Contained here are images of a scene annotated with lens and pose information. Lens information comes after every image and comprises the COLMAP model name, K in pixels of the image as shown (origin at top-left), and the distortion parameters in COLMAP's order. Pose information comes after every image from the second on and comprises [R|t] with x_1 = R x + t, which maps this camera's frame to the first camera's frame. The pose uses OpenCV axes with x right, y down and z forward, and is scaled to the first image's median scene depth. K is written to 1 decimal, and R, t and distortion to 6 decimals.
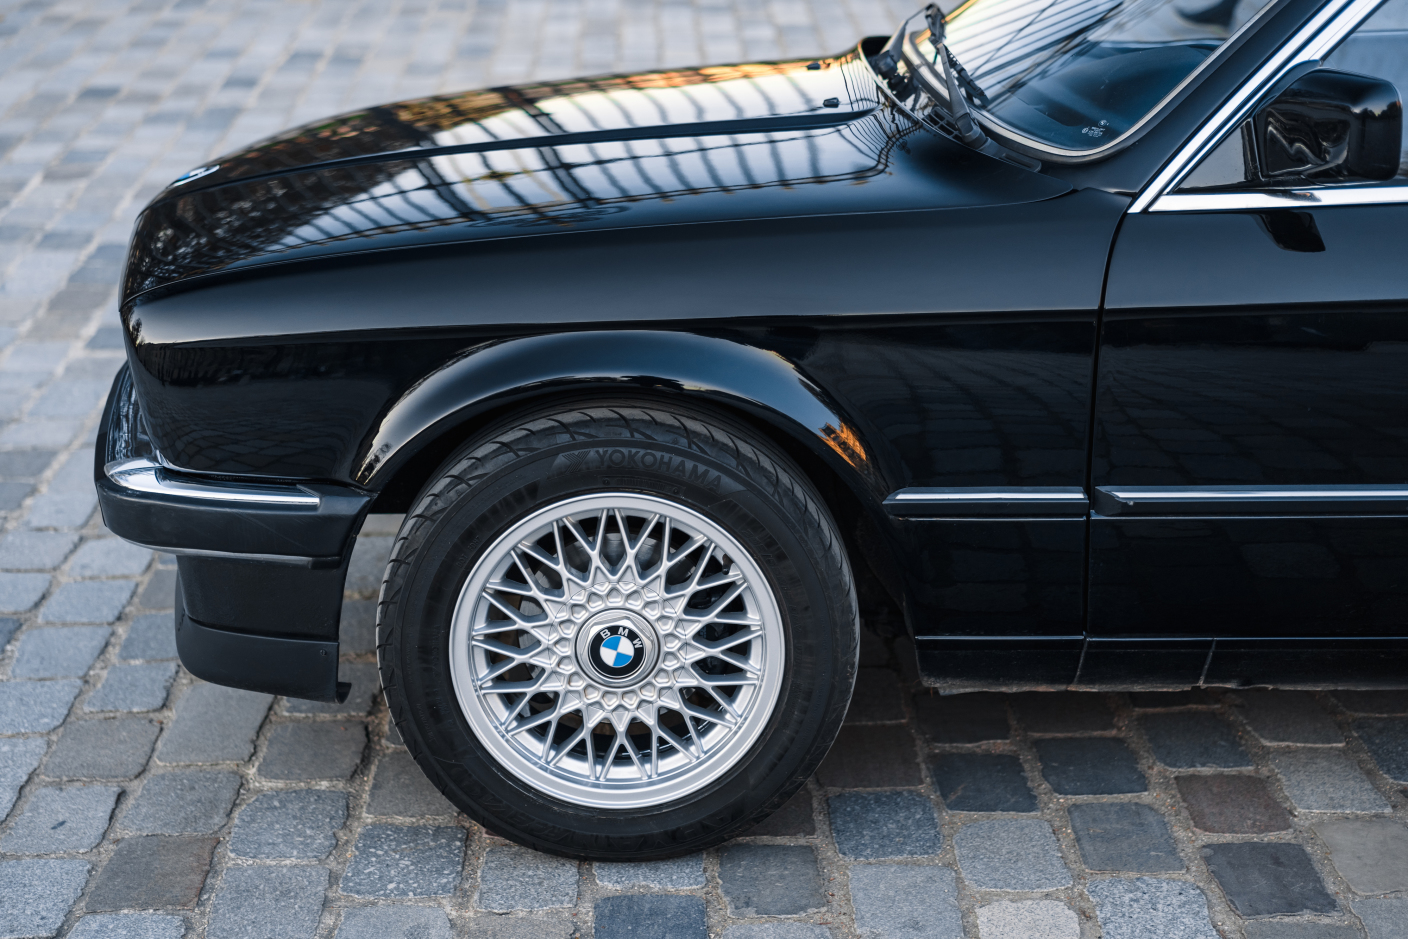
lens RADIAL K [[2290.7, 0, 704.0], [0, 2290.7, 469.5], [0, 0, 1]] dist [-0.010320, -0.023898]
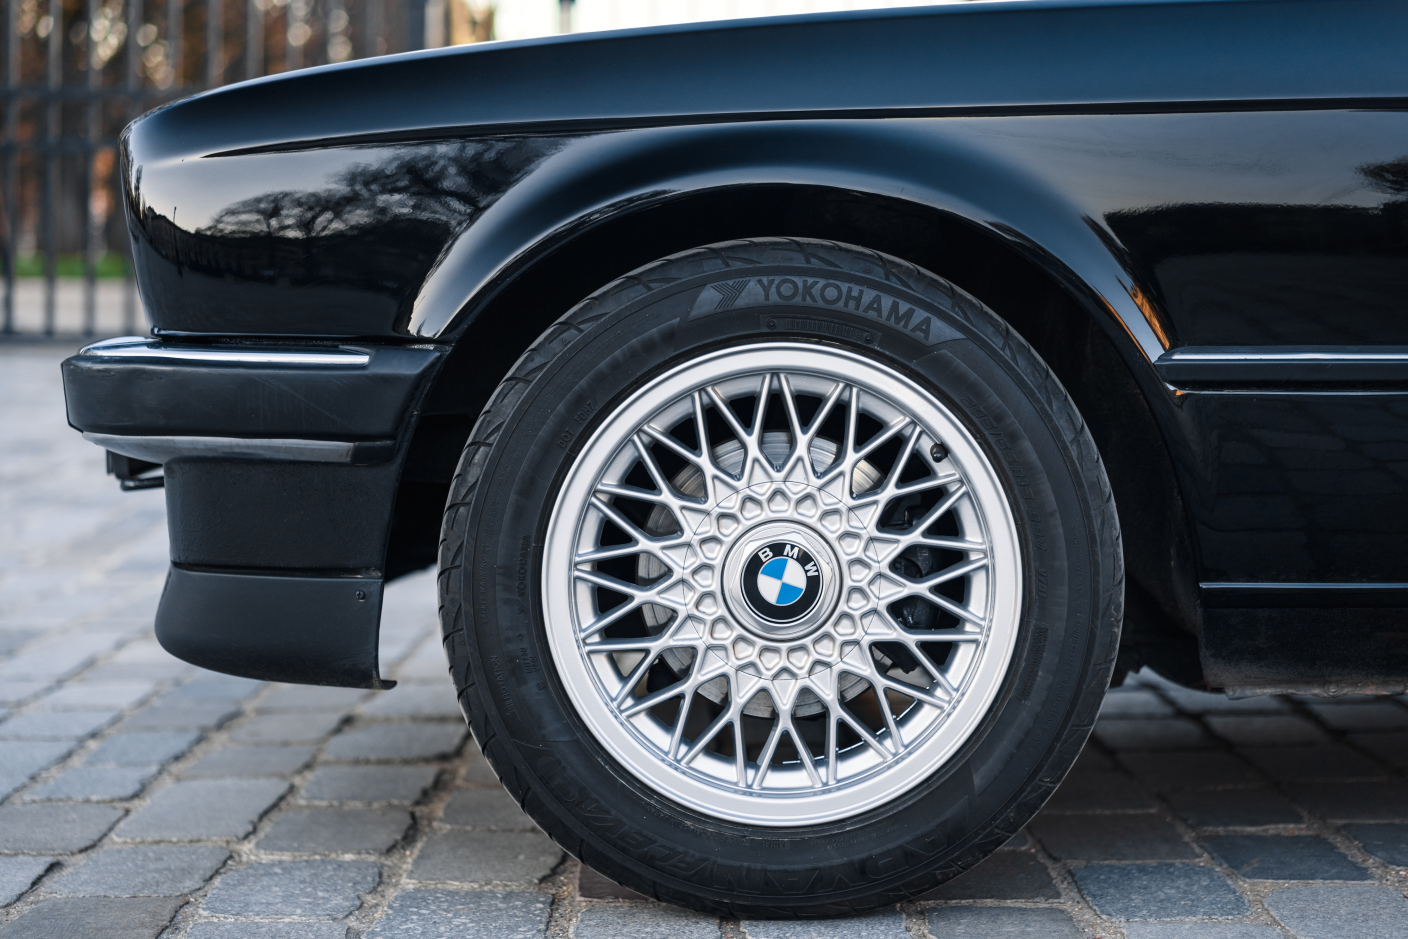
lens RADIAL K [[2046.3, 0, 751.6], [0, 2046.3, 469.3], [0, 0, 1]] dist [-0.008602, 0.029431]
pose [[0.999930, 0.006027, 0.010147, -0.053231], [-0.002227, 0.940695, -0.339246, 0.256421], [-0.011590, 0.339199, 0.940643, 0.396793]]
